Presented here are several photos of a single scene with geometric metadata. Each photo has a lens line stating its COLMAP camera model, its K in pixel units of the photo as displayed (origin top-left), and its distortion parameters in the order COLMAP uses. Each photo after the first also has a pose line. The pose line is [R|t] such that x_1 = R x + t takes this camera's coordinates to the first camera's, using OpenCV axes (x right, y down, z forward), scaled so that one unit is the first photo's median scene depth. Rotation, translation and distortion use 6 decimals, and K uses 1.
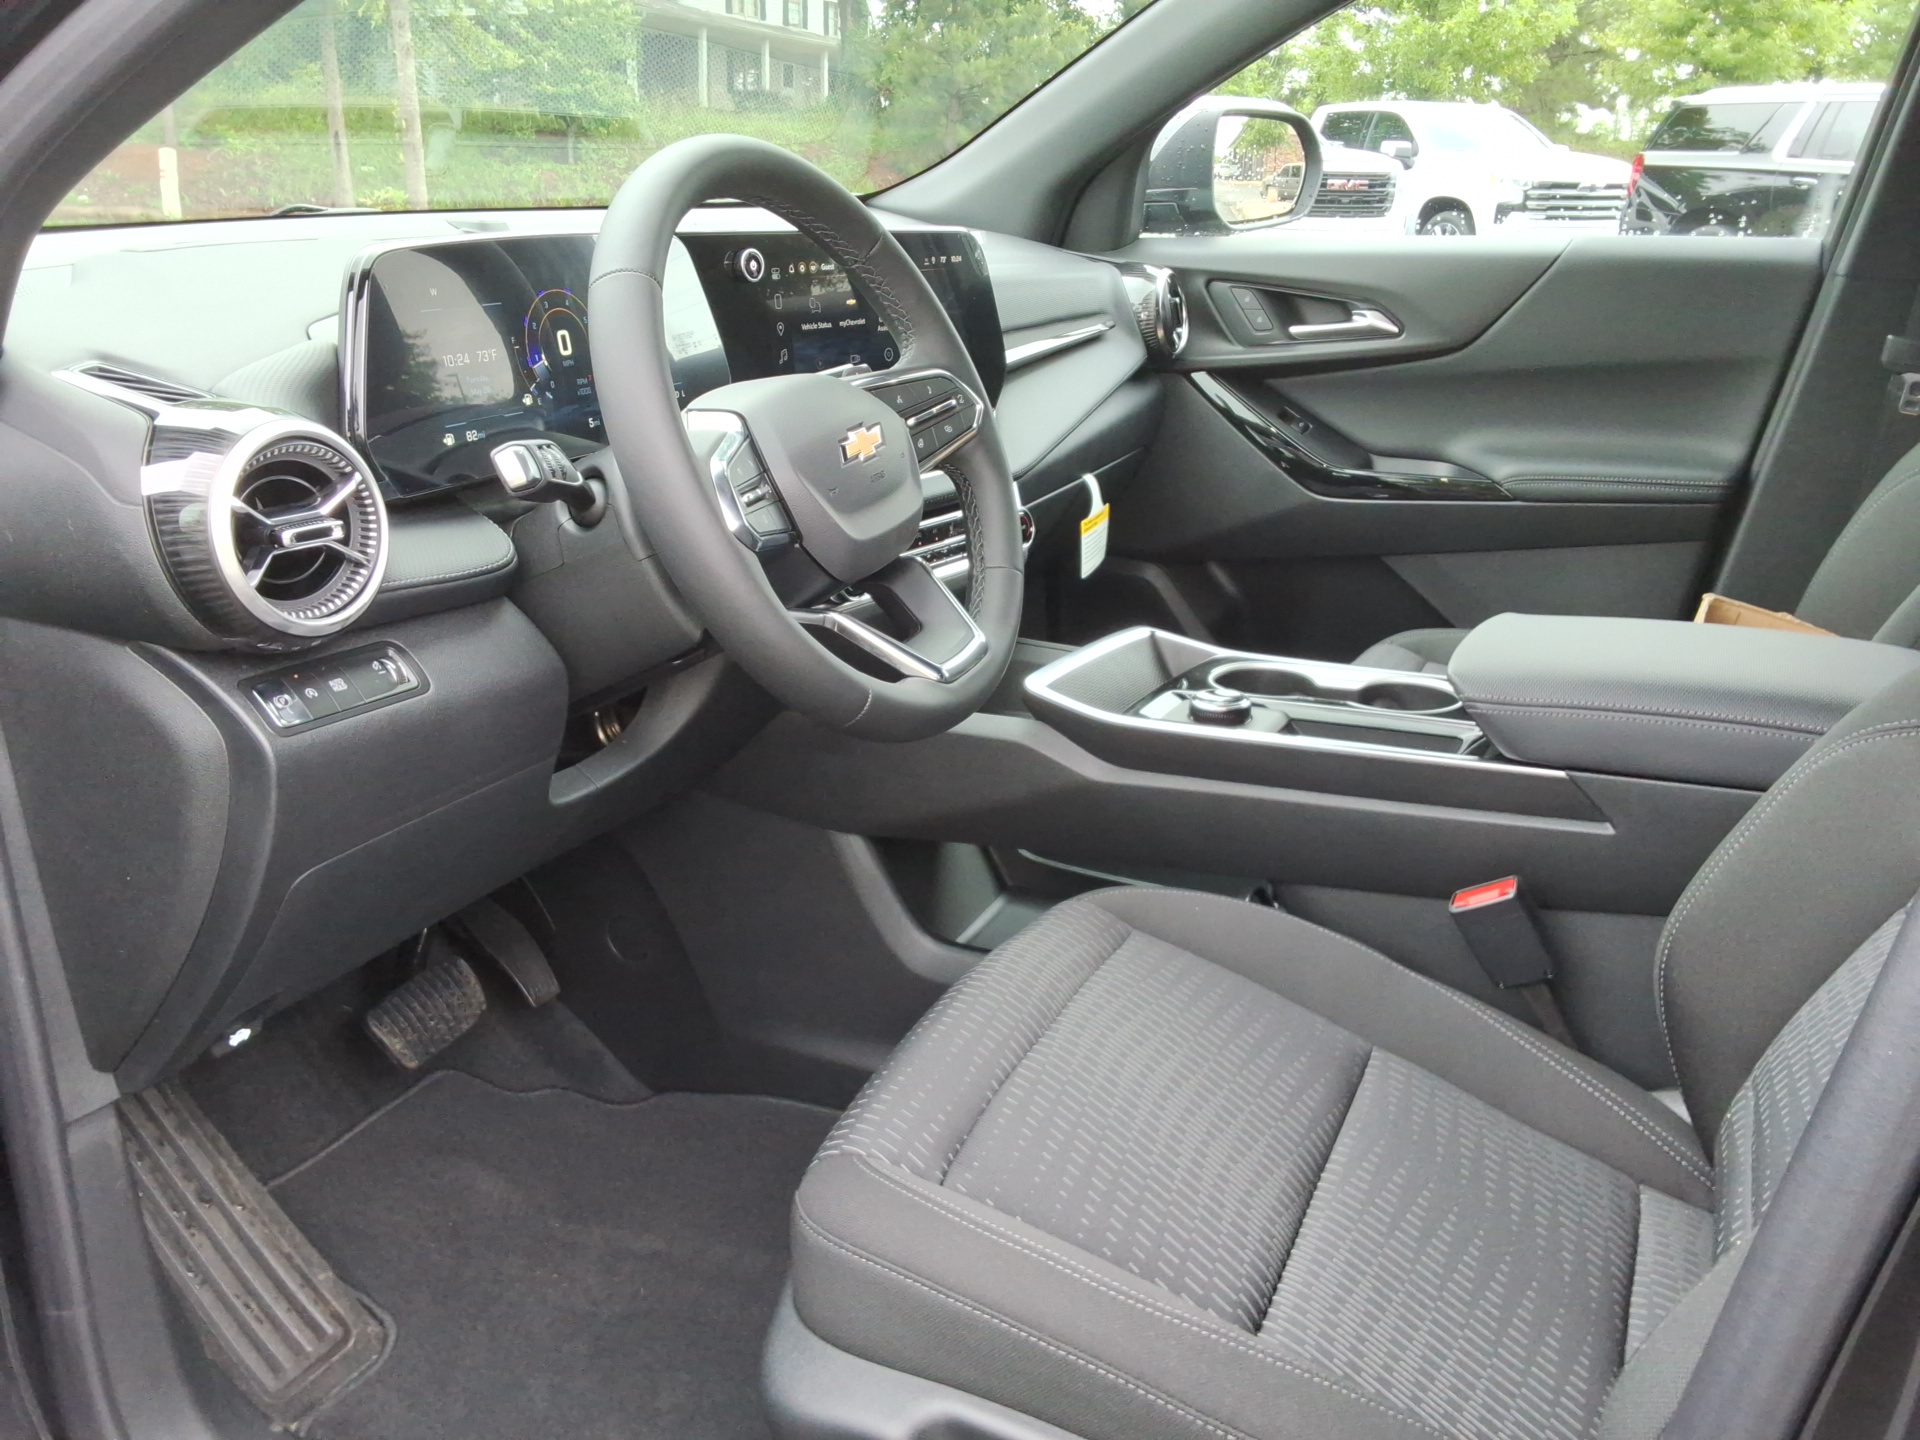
lens RADIAL K [[1543.8, 0, 944.9], [0, 1543.8, 697.4], [0, 0, 1]] dist [0.089226, -0.131022]
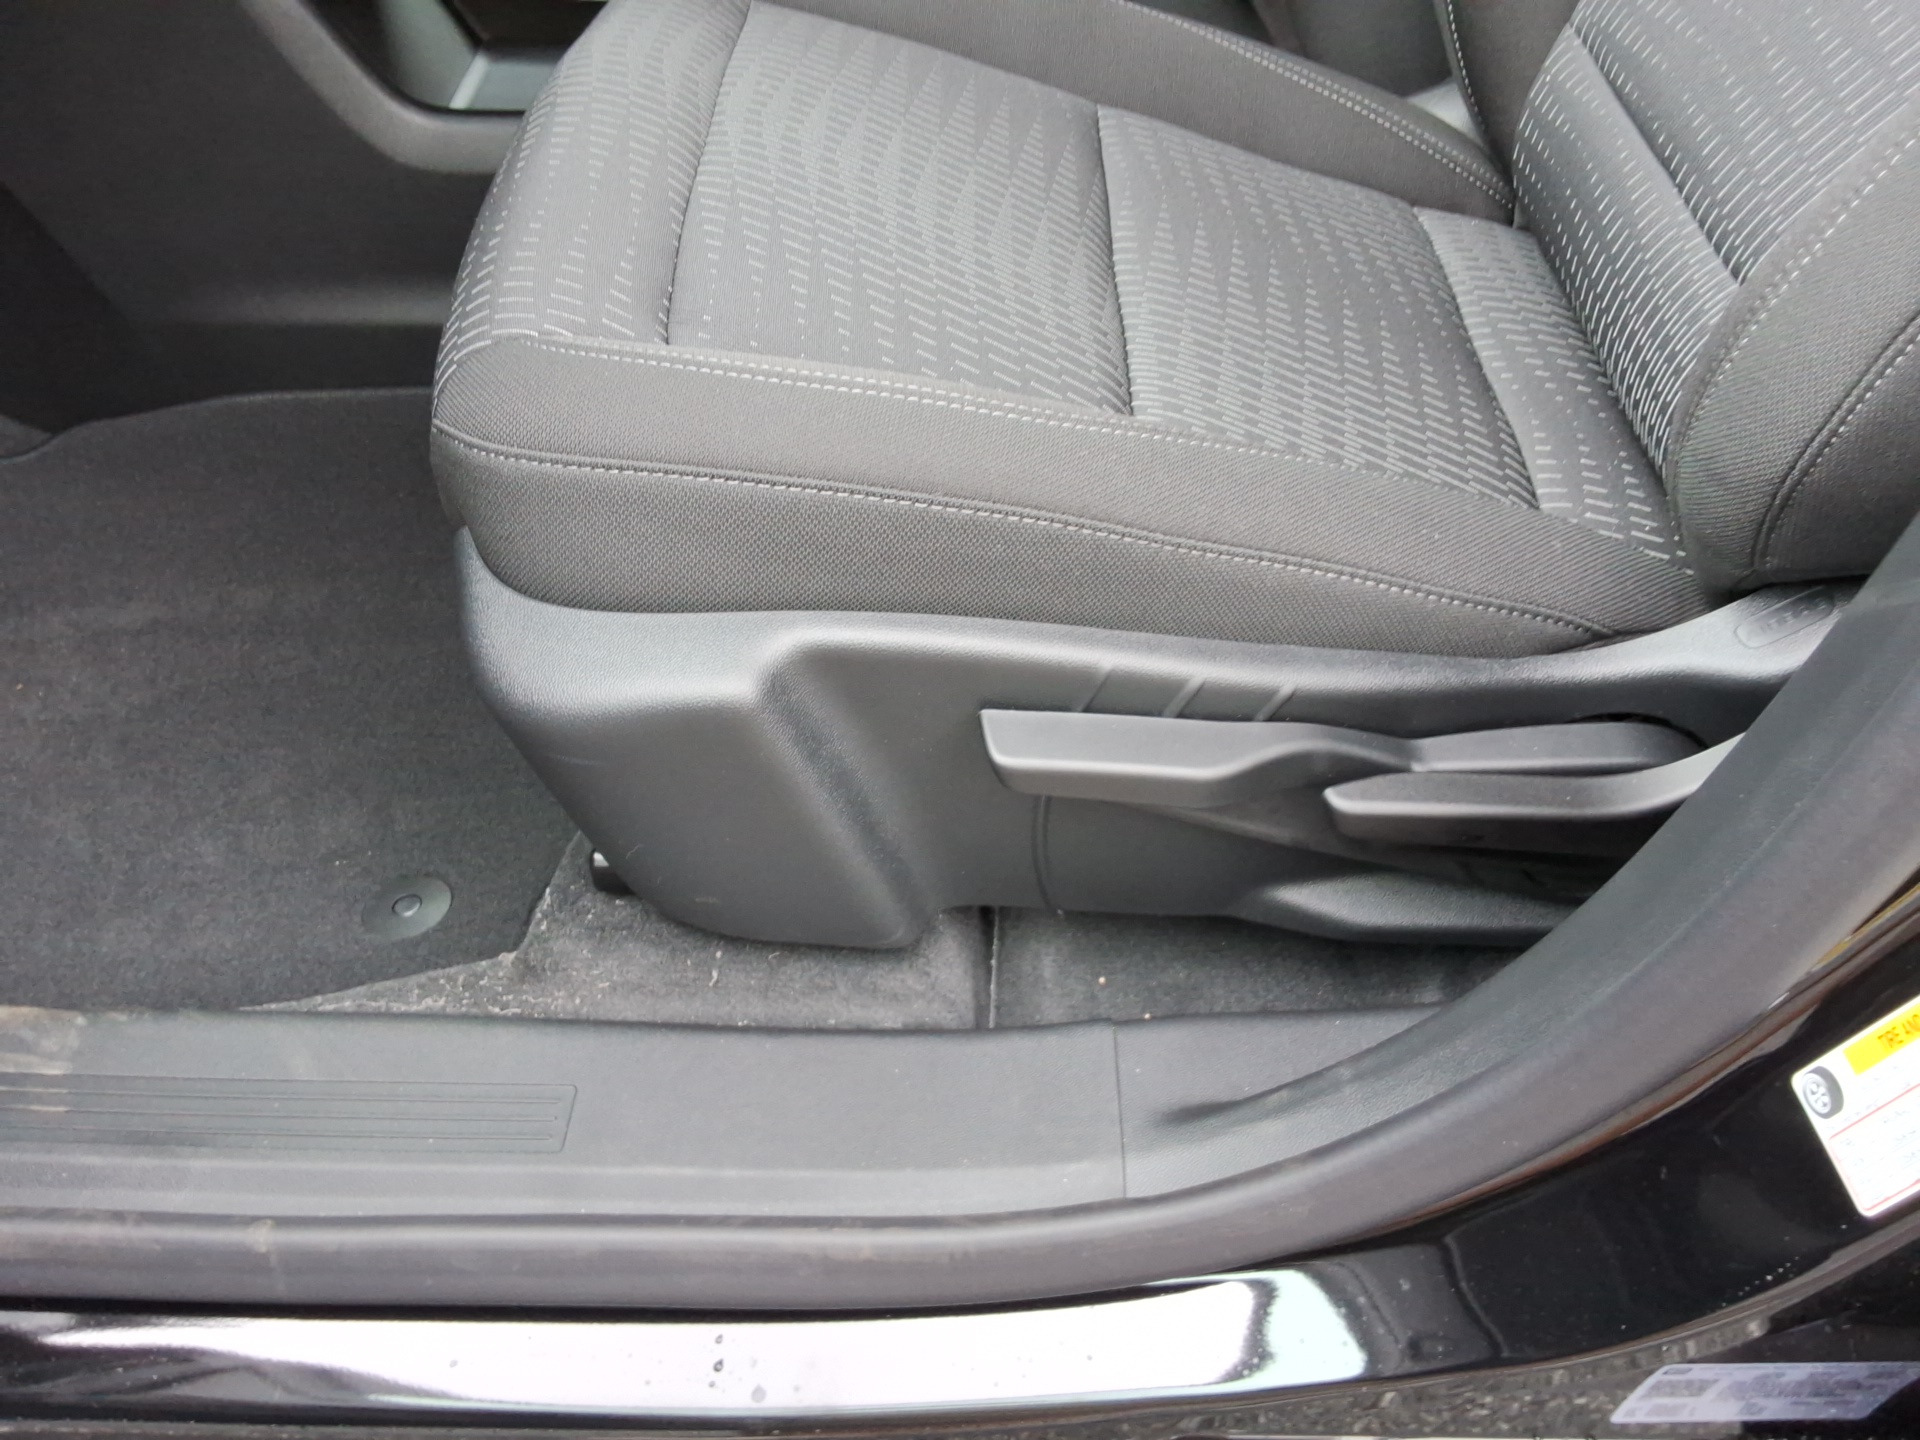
lens RADIAL K [[1543.8, 0, 965.9], [0, 1543.8, 732.4], [0, 0, 1]] dist [0.089226, -0.131022]
pose [[0.903730, -0.287706, 0.317014, -0.117985], [0.115081, 0.876516, 0.467414, 0.135458], [-0.412346, -0.385934, 0.825243, 0.292414]]
